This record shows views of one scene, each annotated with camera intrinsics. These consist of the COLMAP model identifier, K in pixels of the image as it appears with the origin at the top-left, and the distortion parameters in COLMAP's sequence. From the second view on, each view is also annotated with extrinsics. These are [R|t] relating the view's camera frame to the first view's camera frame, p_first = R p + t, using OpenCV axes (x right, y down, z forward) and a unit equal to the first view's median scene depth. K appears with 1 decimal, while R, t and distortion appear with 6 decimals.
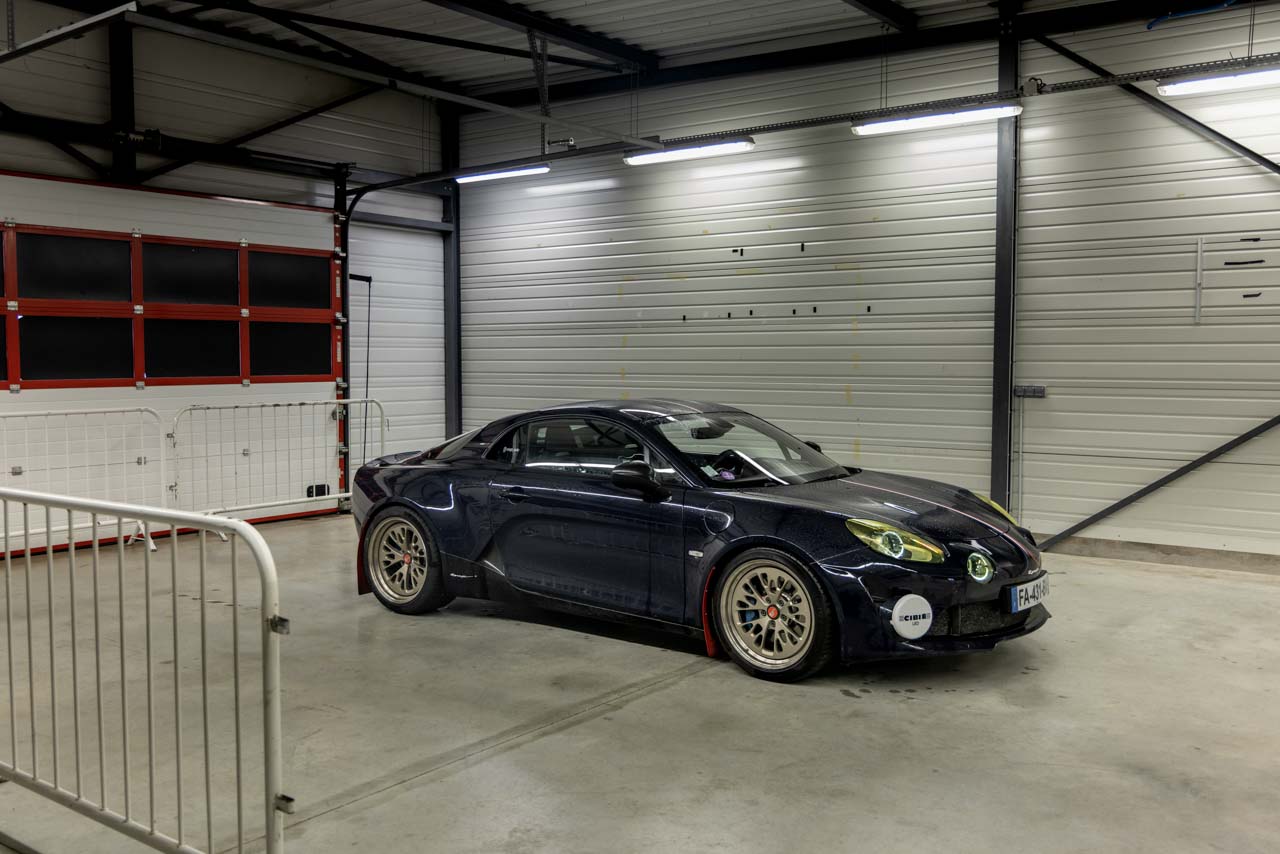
lens RADIAL K [[1157.9, 0, 640.0], [0, 1157.9, 427.0], [0, 0, 1]] dist [0.007439, -0.005303]
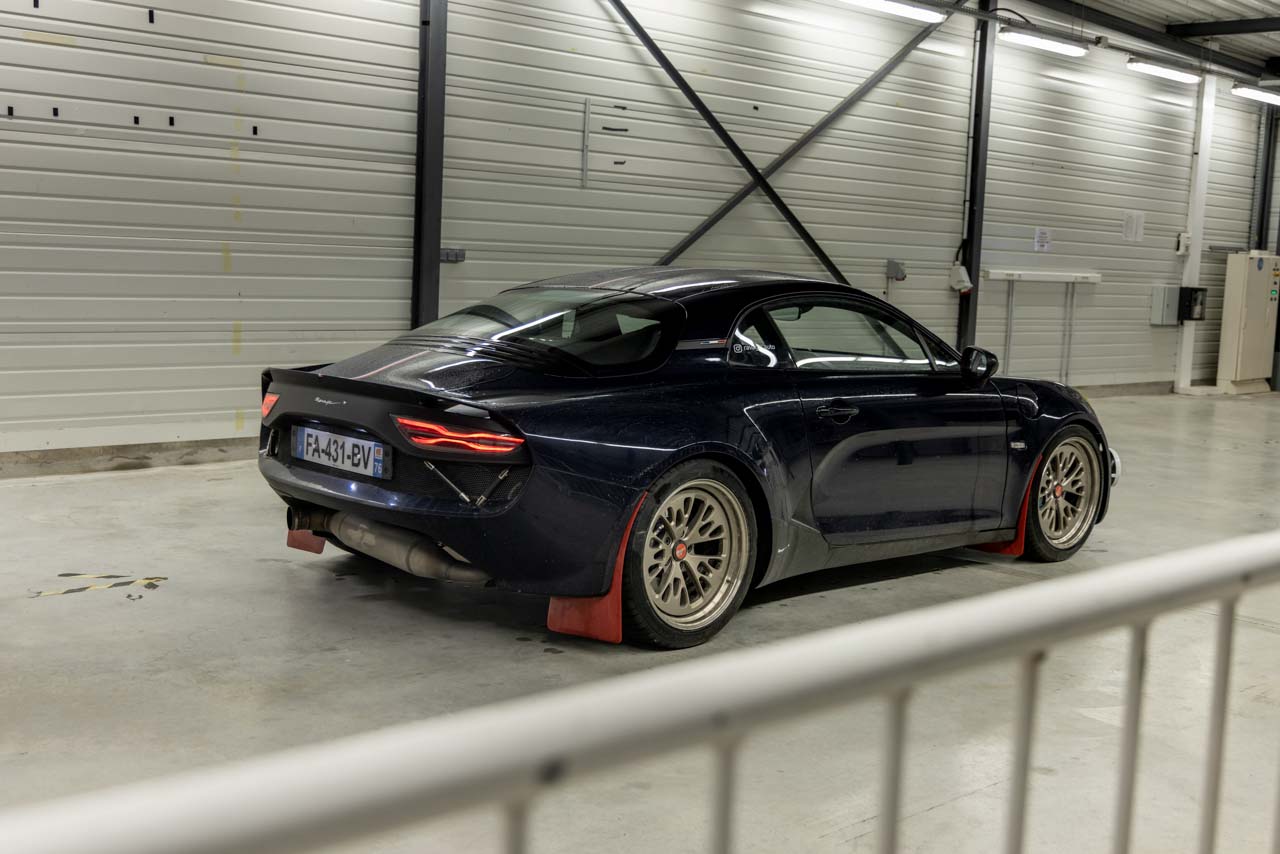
lens RADIAL K [[1525.1, 0, 640.0], [0, 1525.1, 427.0], [0, 0, 1]] dist [0.006878, 0.028359]
pose [[0.148421, -0.106621, 0.983160, -0.647537], [0.018171, 0.994297, 0.105086, -0.018144], [-0.988757, 0.002268, 0.149512, 0.620293]]
